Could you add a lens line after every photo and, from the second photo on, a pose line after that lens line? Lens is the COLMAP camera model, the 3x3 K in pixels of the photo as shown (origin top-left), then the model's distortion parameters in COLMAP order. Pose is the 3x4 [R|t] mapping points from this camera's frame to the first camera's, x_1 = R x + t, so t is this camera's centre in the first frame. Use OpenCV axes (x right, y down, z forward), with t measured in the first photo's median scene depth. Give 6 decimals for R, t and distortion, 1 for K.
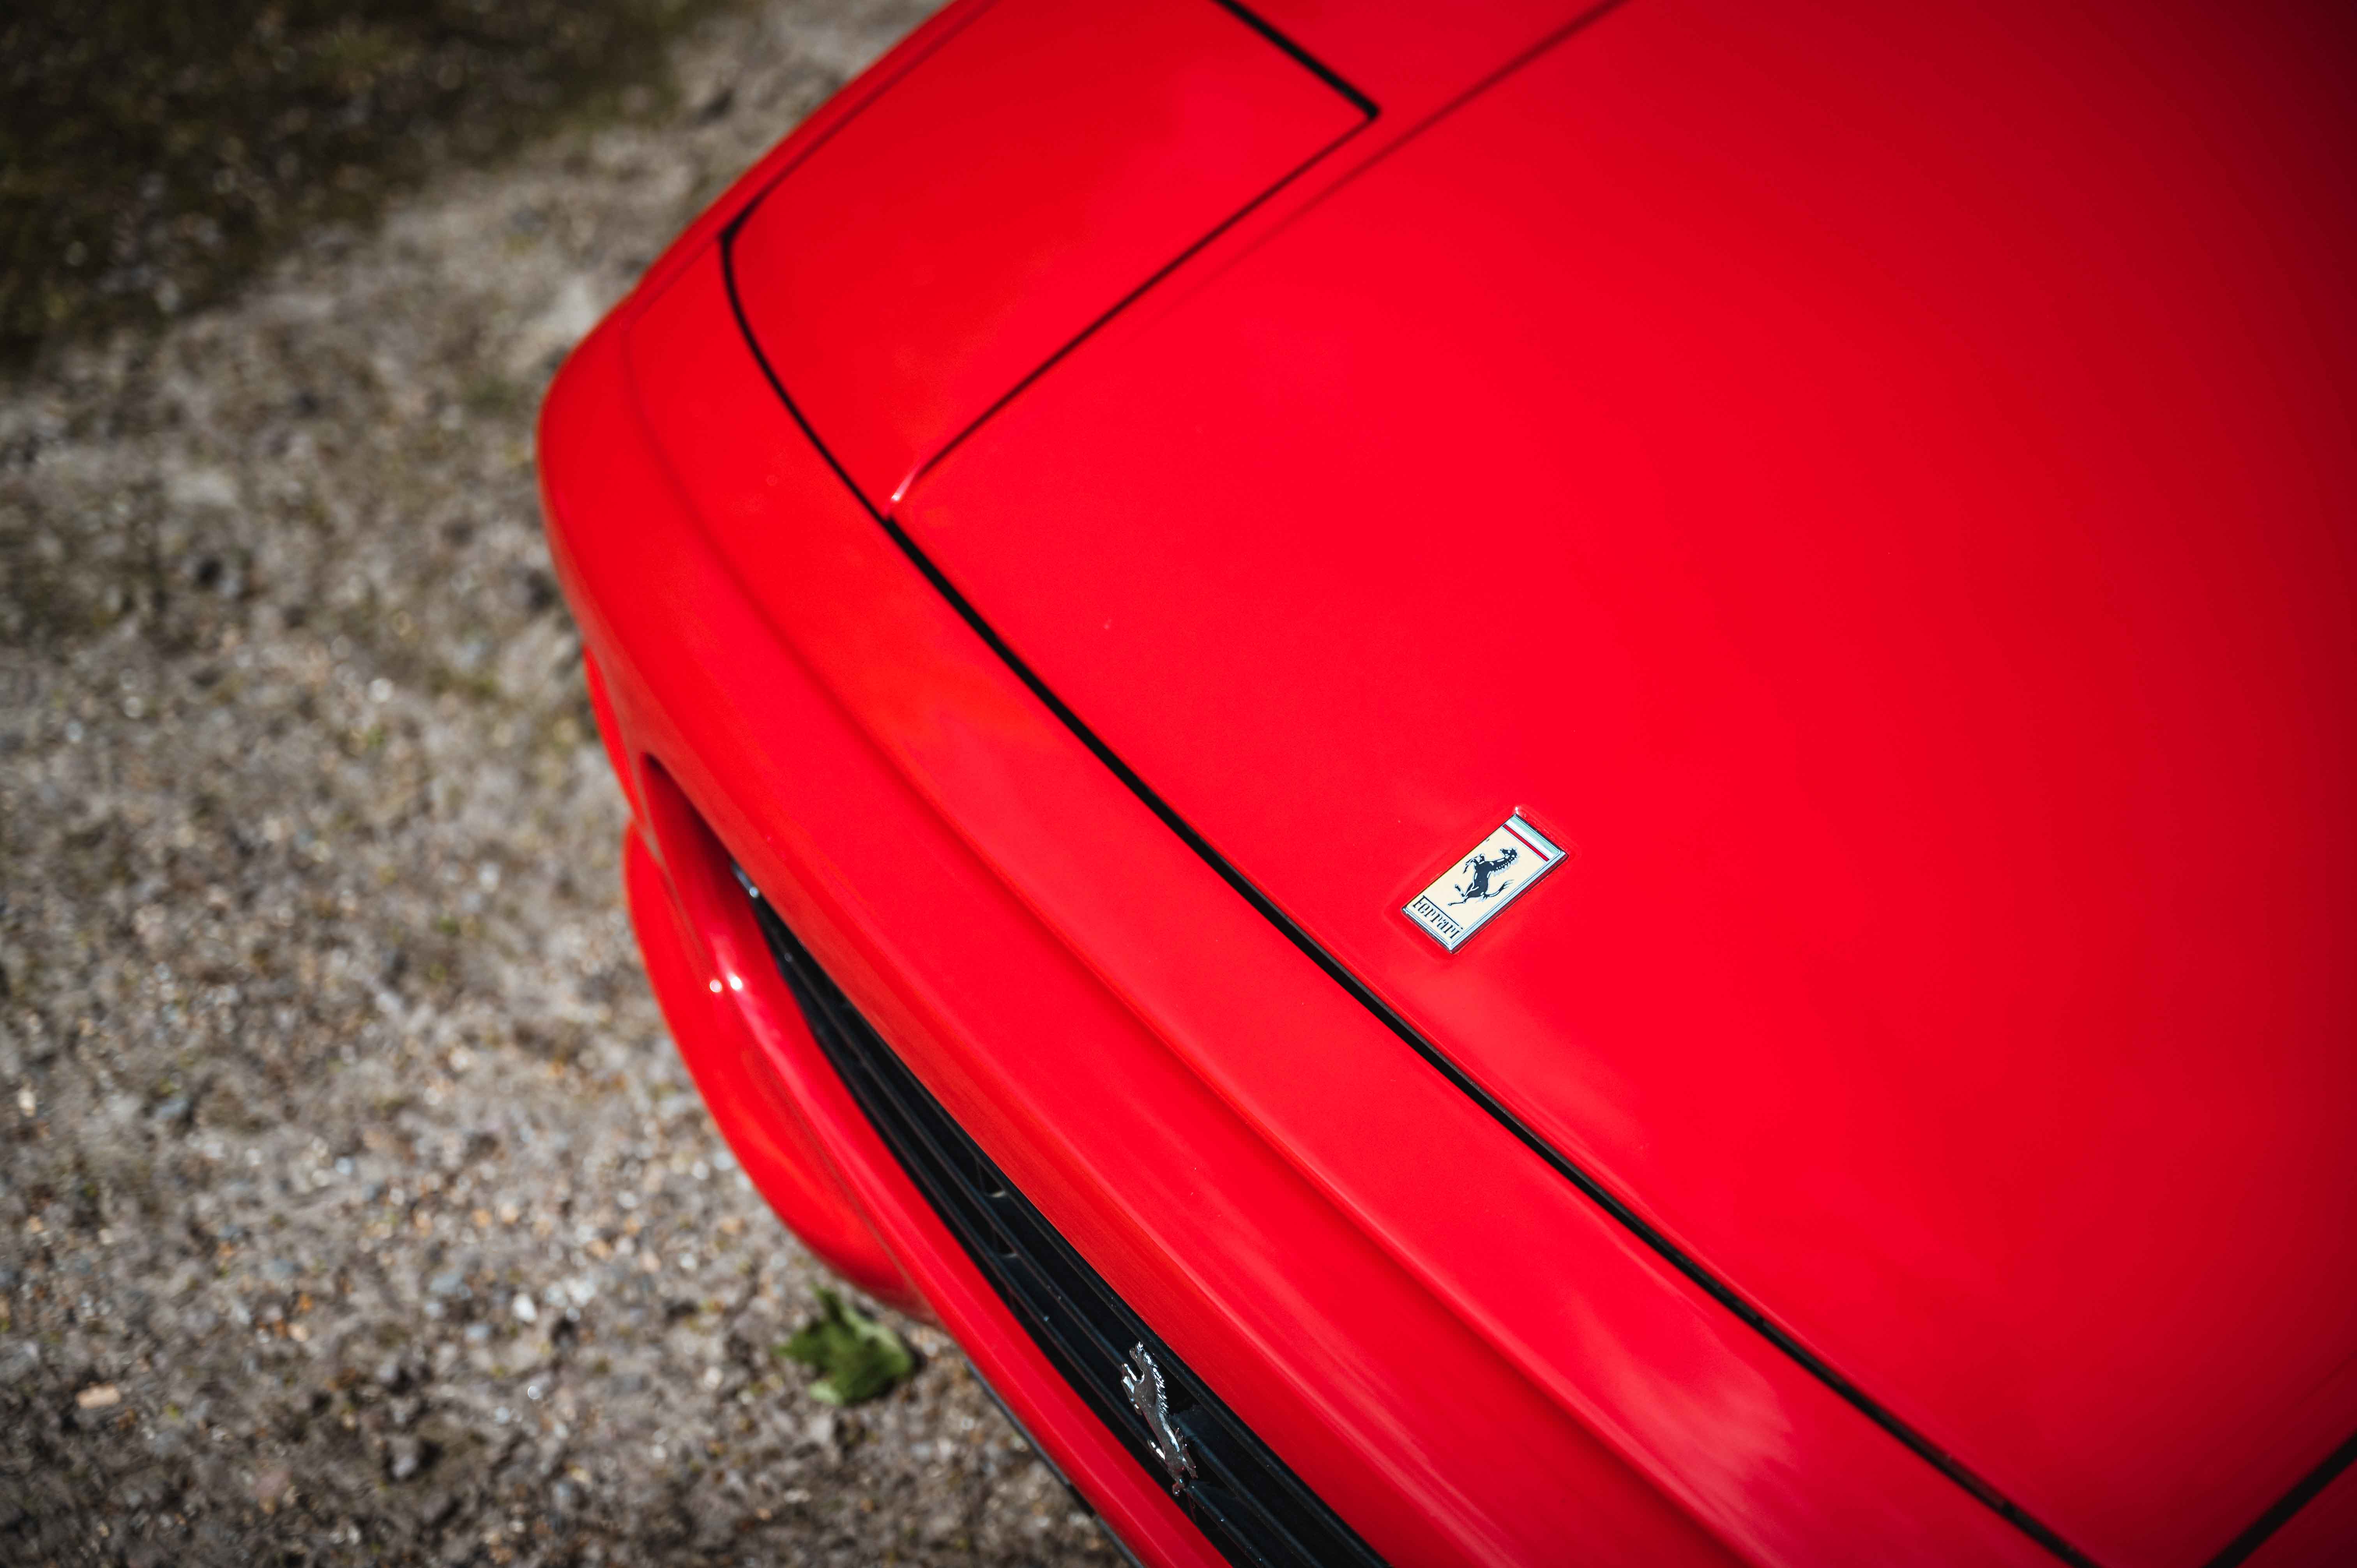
lens RADIAL K [[4467.7, 0, 1178.5], [0, 4467.7, 784.0], [0, 0, 1]] dist [0.012062, -0.139246]
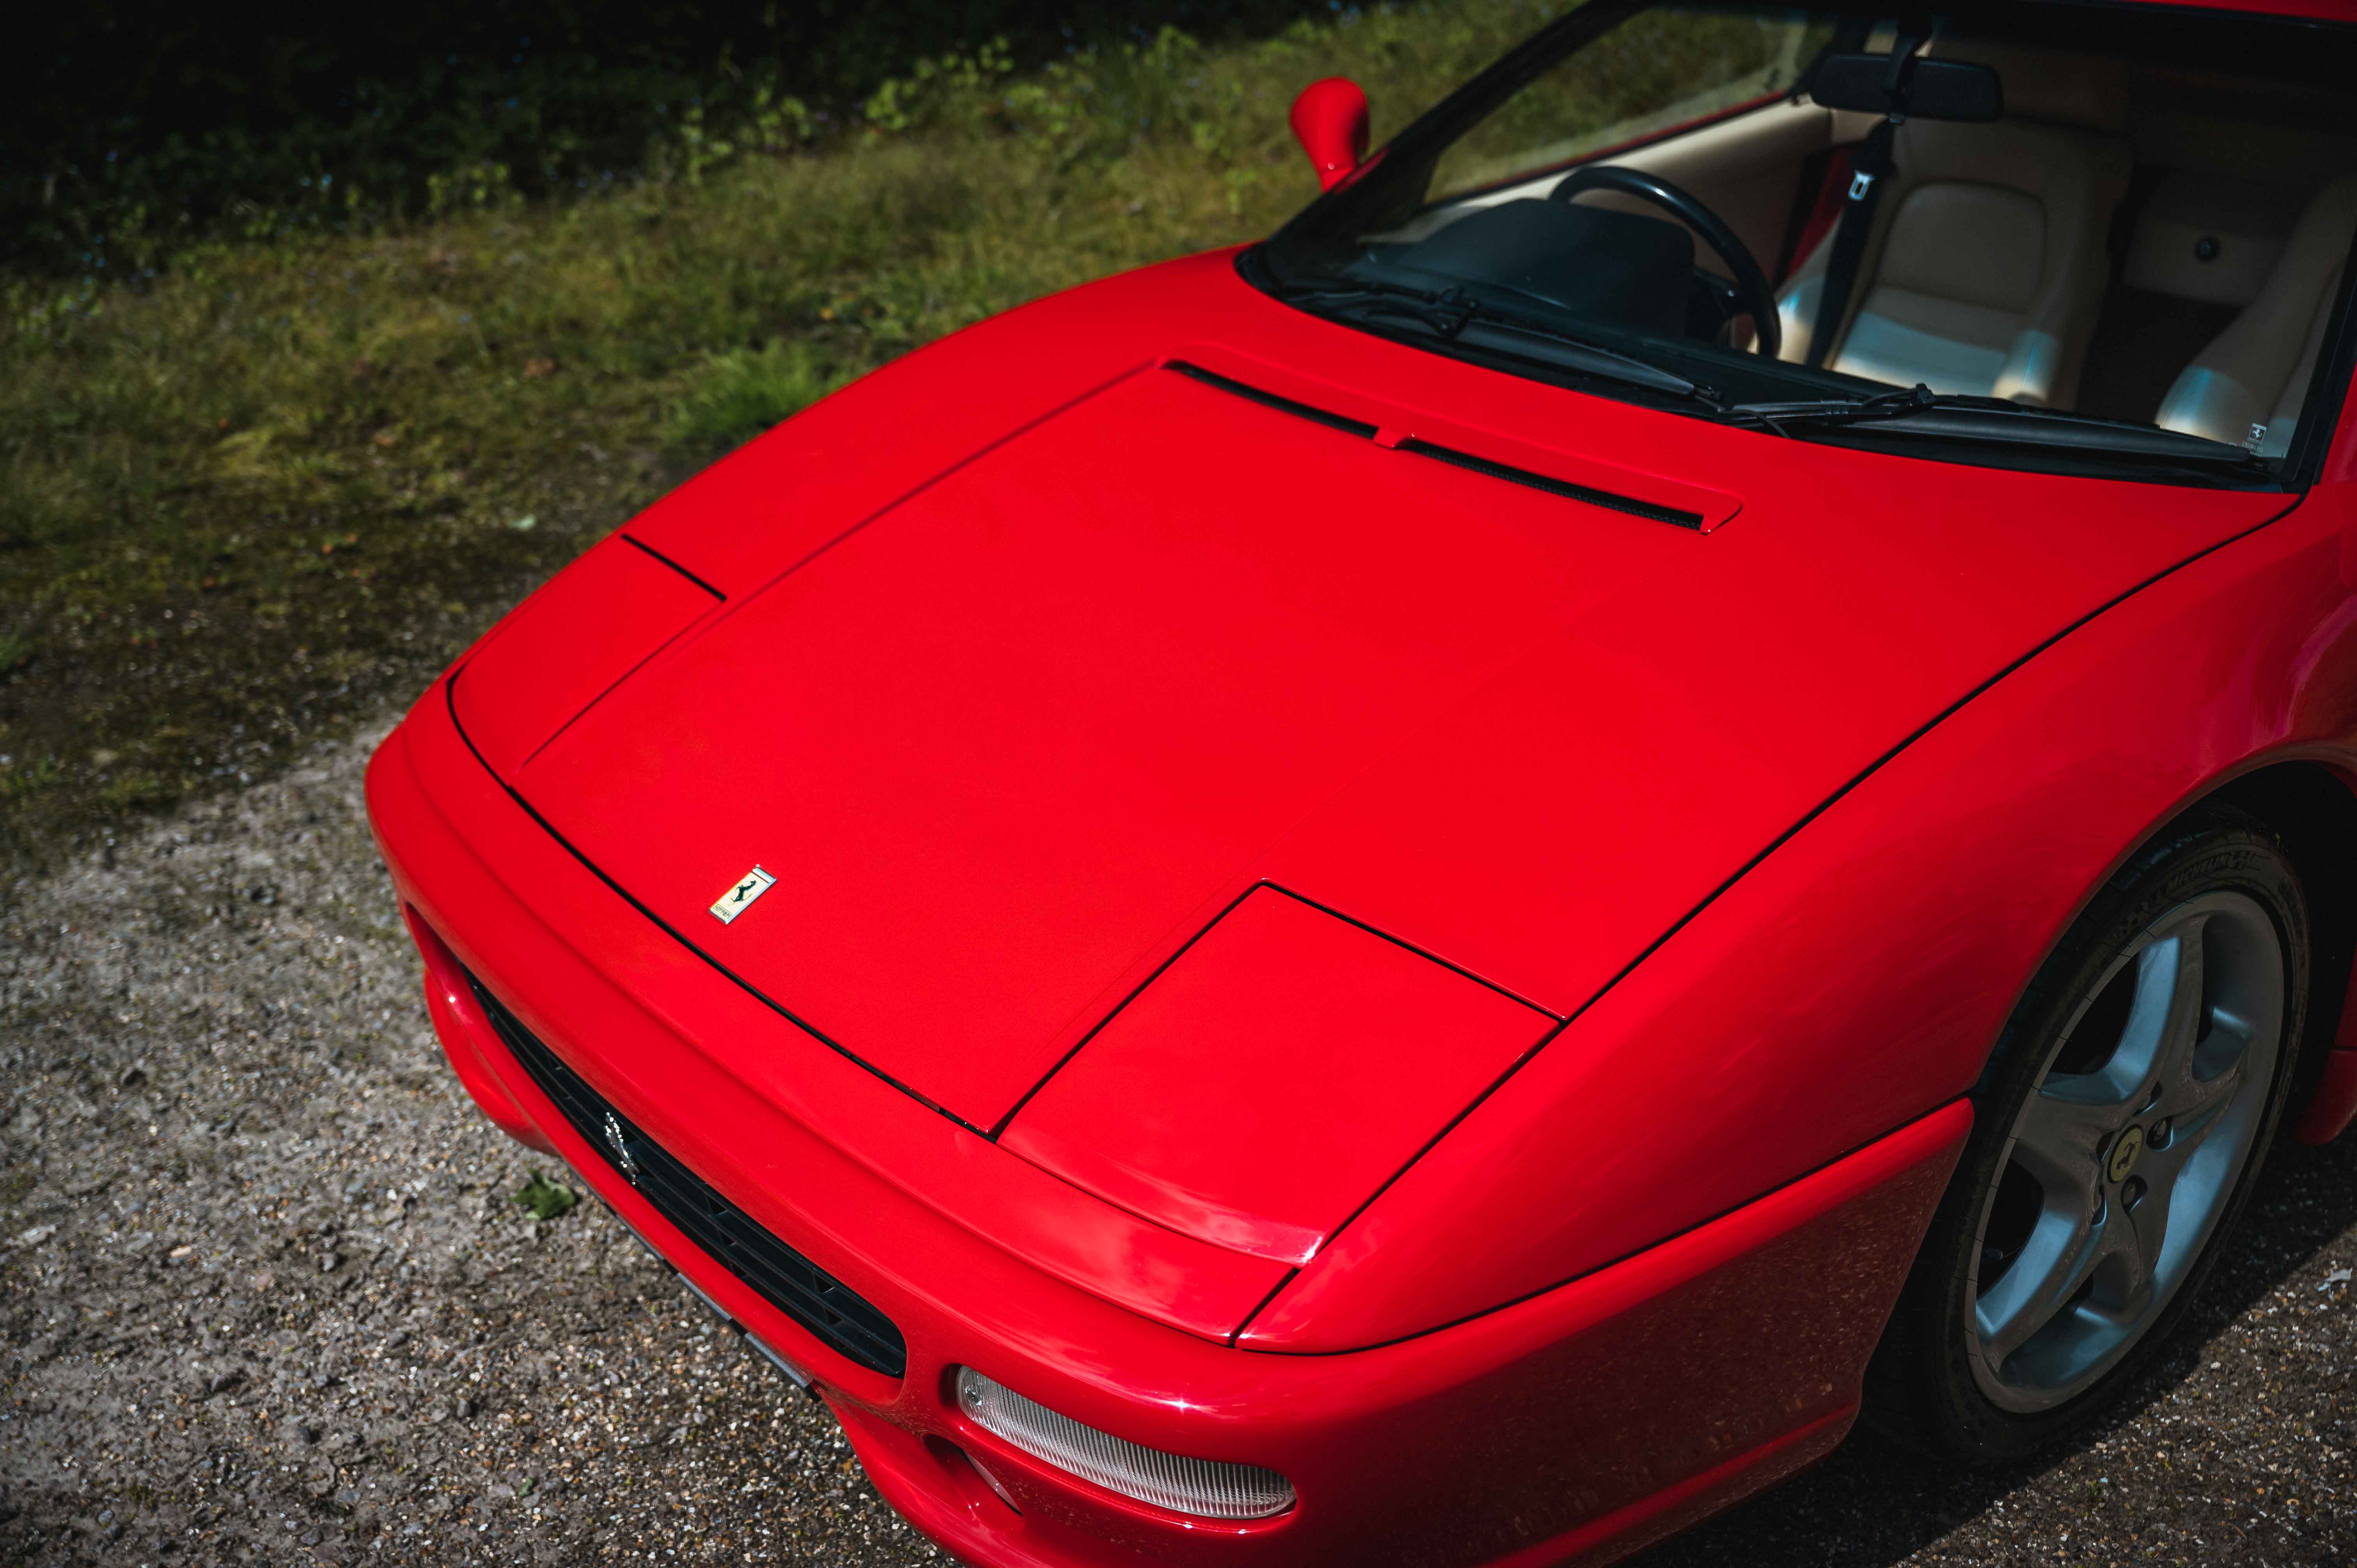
lens RADIAL K [[2336.4, 0, 1178.5], [0, 2336.4, 784.0], [0, 0, 1]] dist [0.001323, 0.003792]
pose [[0.990642, -0.073883, 0.114762, 0.101905], [0.088226, 0.988176, -0.125395, 0.088533], [-0.104141, 0.134347, 0.985447, -0.147288]]
